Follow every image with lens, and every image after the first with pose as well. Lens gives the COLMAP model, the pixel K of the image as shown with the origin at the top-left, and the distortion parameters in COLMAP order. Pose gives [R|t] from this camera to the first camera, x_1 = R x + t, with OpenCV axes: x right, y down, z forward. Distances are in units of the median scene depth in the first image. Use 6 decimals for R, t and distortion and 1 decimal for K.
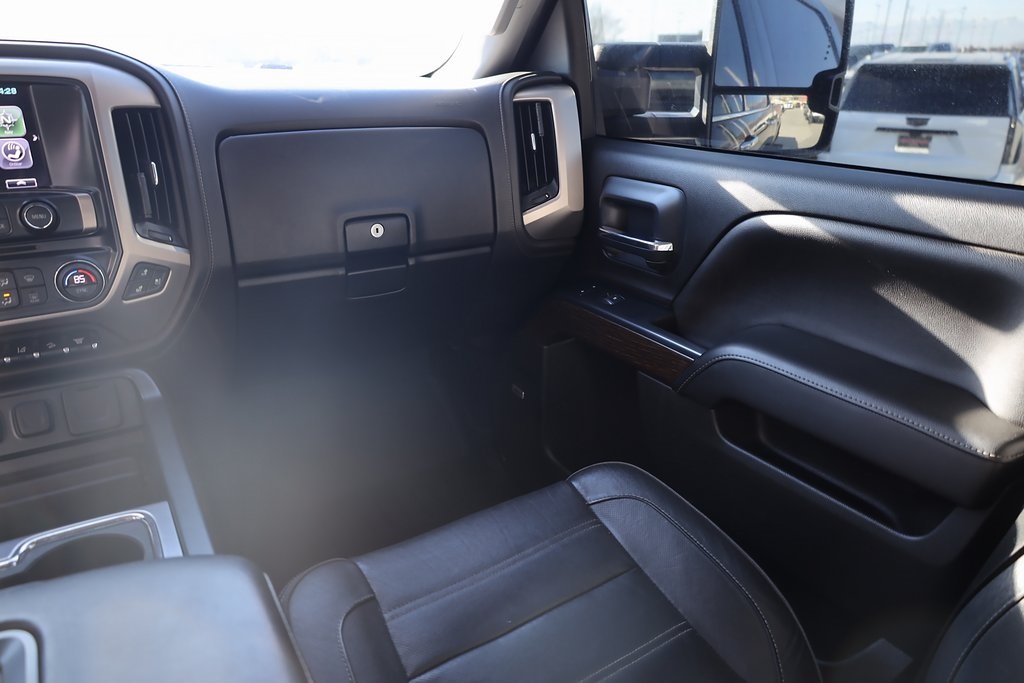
lens RADIAL K [[706.5, 0, 512.0], [0, 706.5, 341.5], [0, 0, 1]] dist [0.002459, 0.000727]
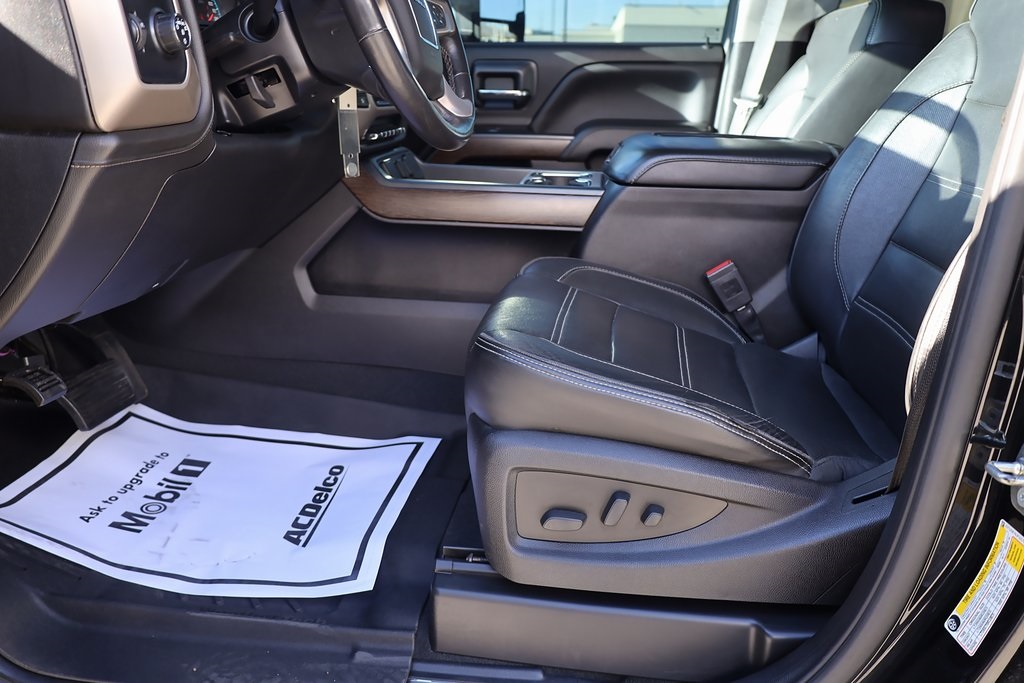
lens RADIAL K [[848.1, 0, 512.0], [0, 848.1, 341.5], [0, 0, 1]] dist [-0.012776, -0.003049]
pose [[0.606473, -0.227054, 0.761995, -1.994139], [0.278335, 0.958347, 0.064034, 0.411310], [-0.744795, 0.173255, 0.644409, -0.372077]]
